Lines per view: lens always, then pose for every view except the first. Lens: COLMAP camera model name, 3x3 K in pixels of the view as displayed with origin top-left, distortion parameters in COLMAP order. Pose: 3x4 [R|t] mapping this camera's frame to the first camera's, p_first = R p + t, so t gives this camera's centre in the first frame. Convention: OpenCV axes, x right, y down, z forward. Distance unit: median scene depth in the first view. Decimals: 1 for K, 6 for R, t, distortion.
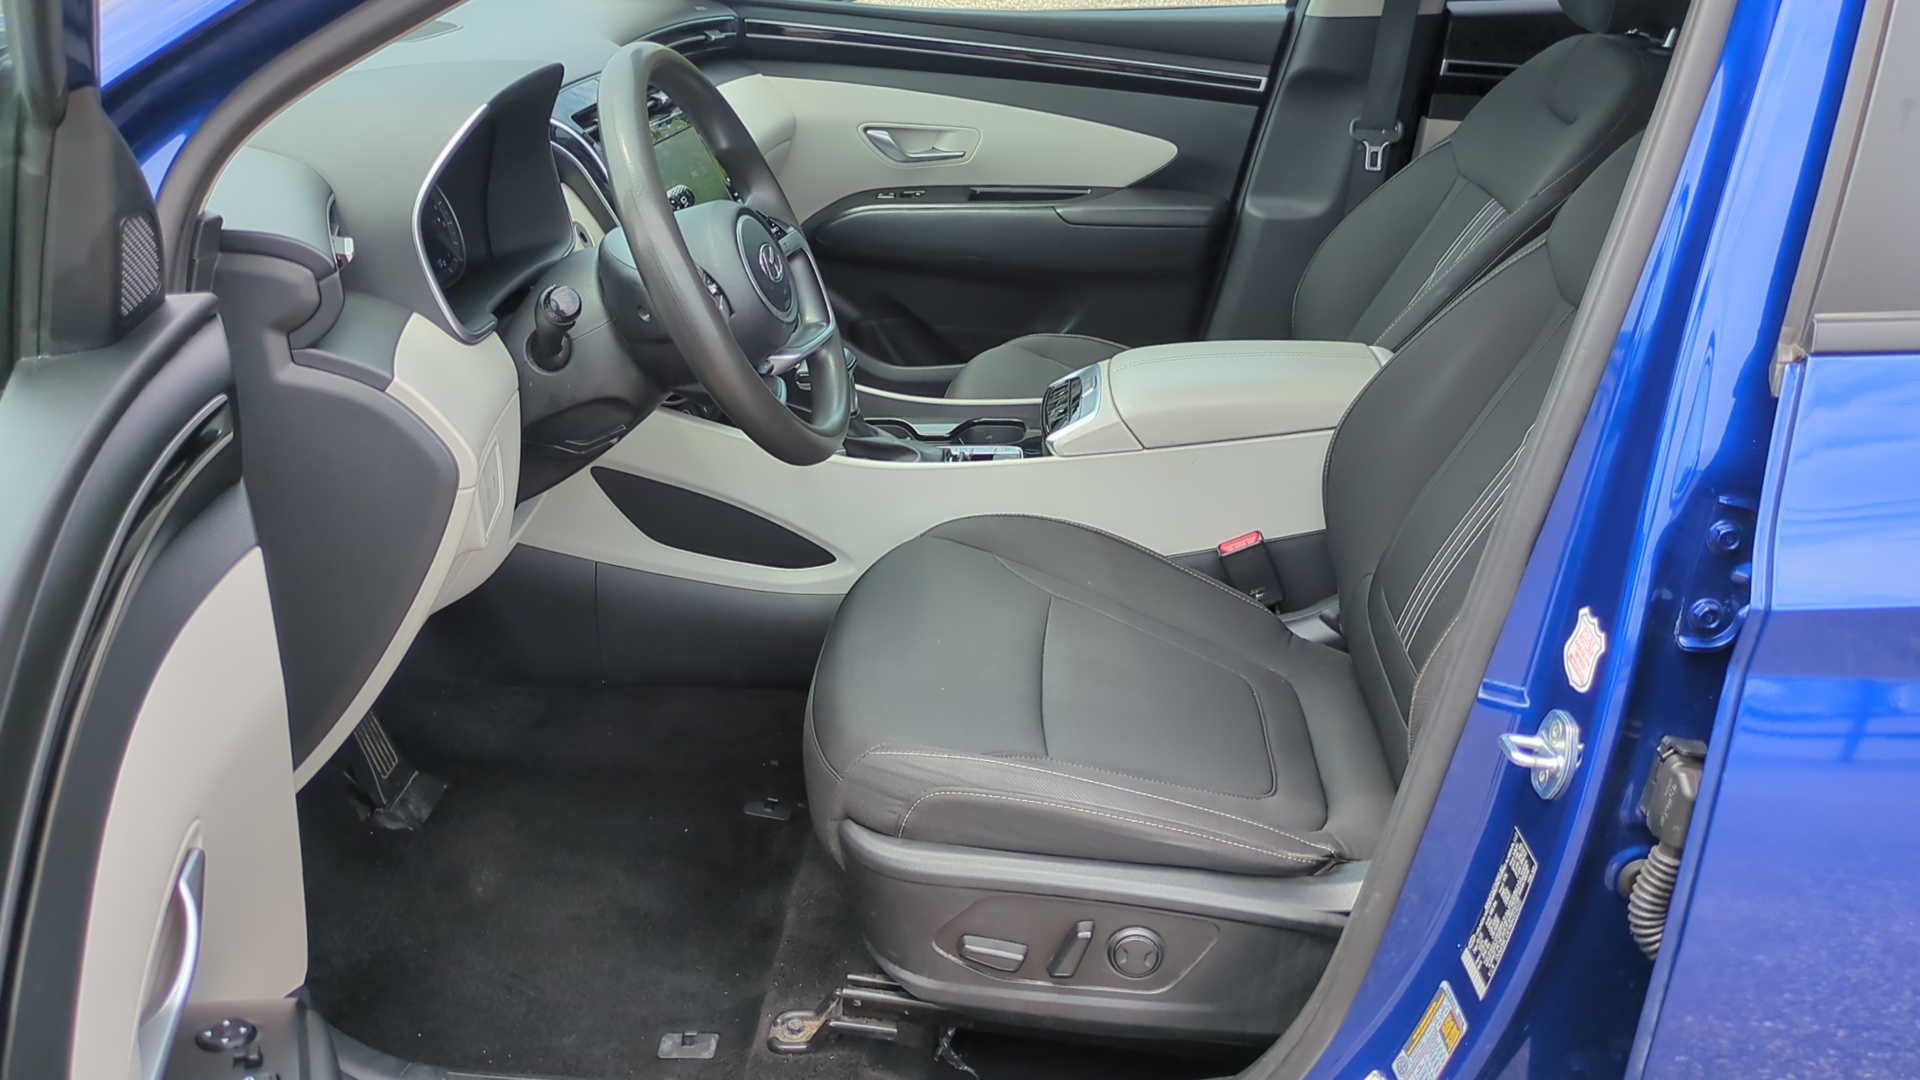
lens RADIAL K [[1725.4, 0, 955.5], [0, 1725.4, 500.8], [0, 0, 1]] dist [0.061218, -0.094439]
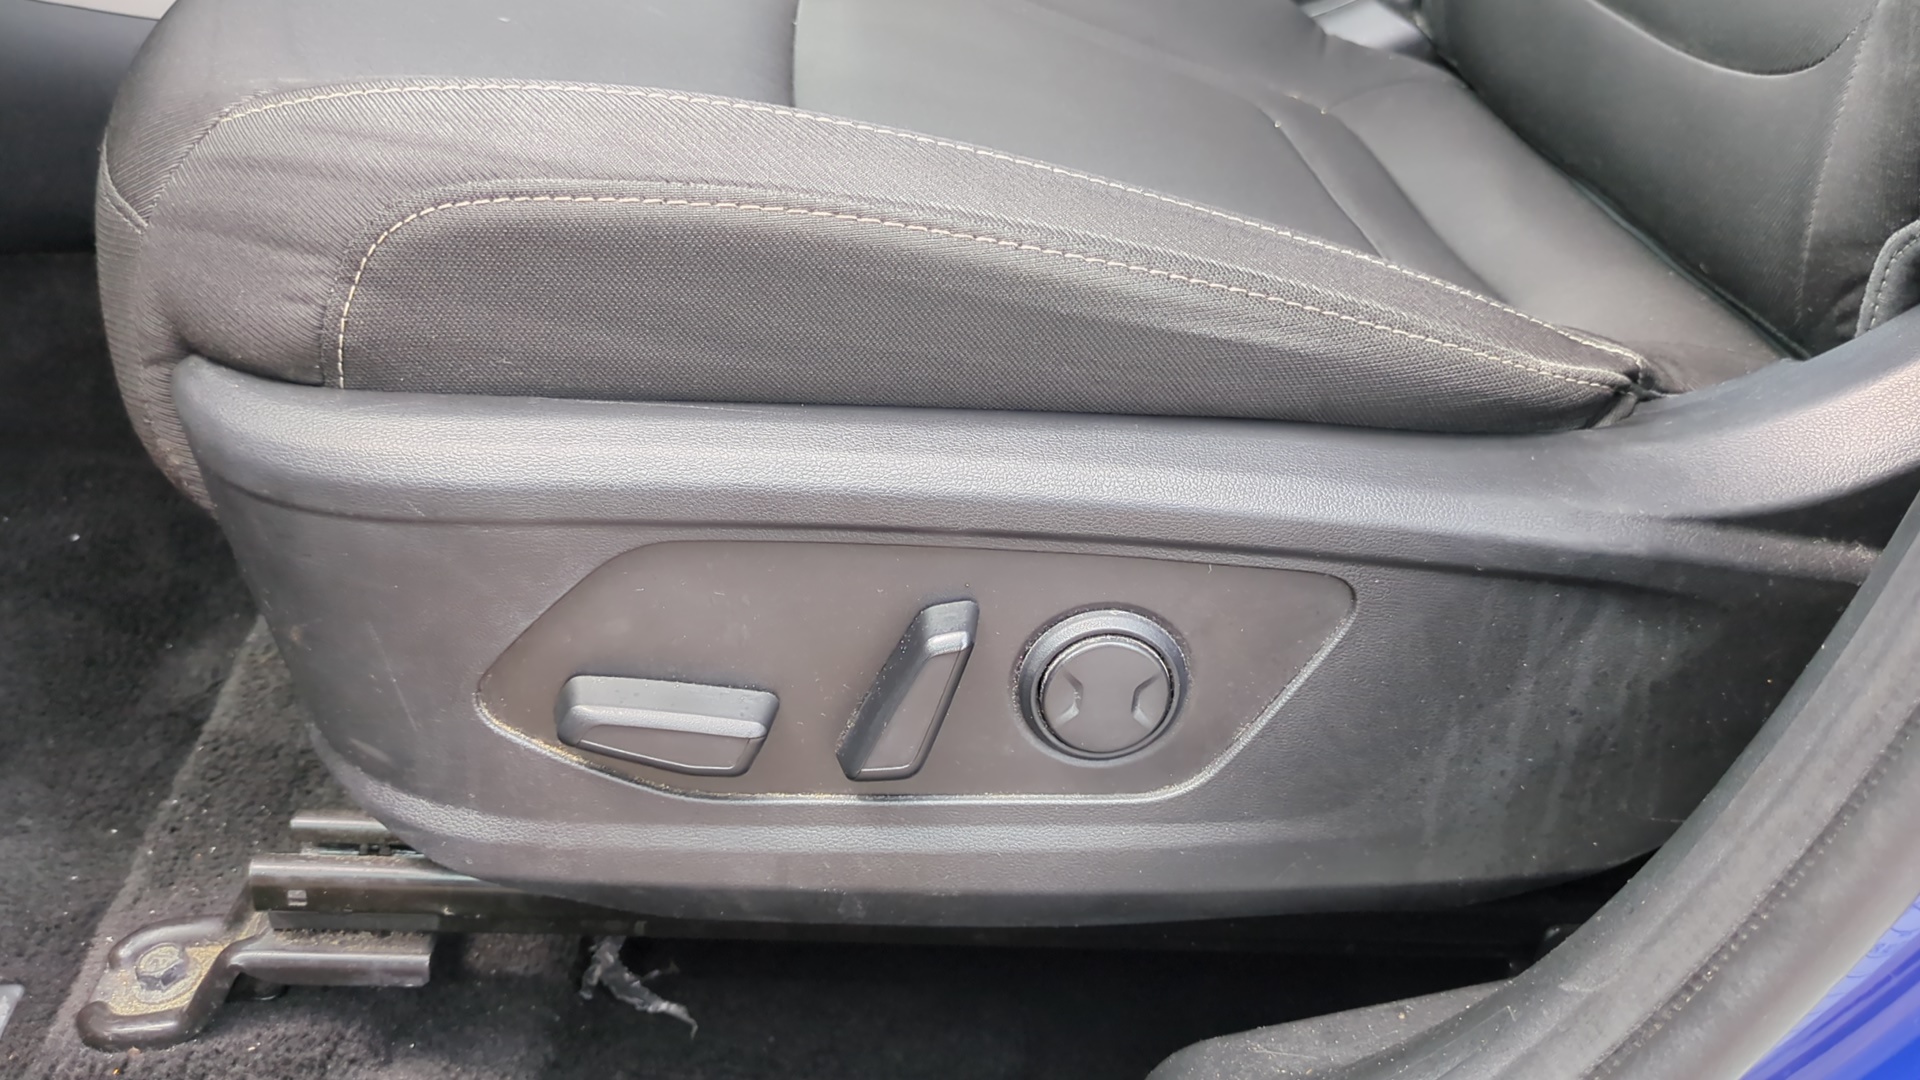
lens RADIAL K [[1725.4, 0, 955.5], [0, 1725.4, 500.8], [0, 0, 1]] dist [0.061218, -0.094439]
pose [[0.991619, -0.064282, 0.112074, 0.041028], [0.050906, 0.991663, 0.118377, 0.183144], [-0.118749, -0.111679, 0.986624, 0.674409]]
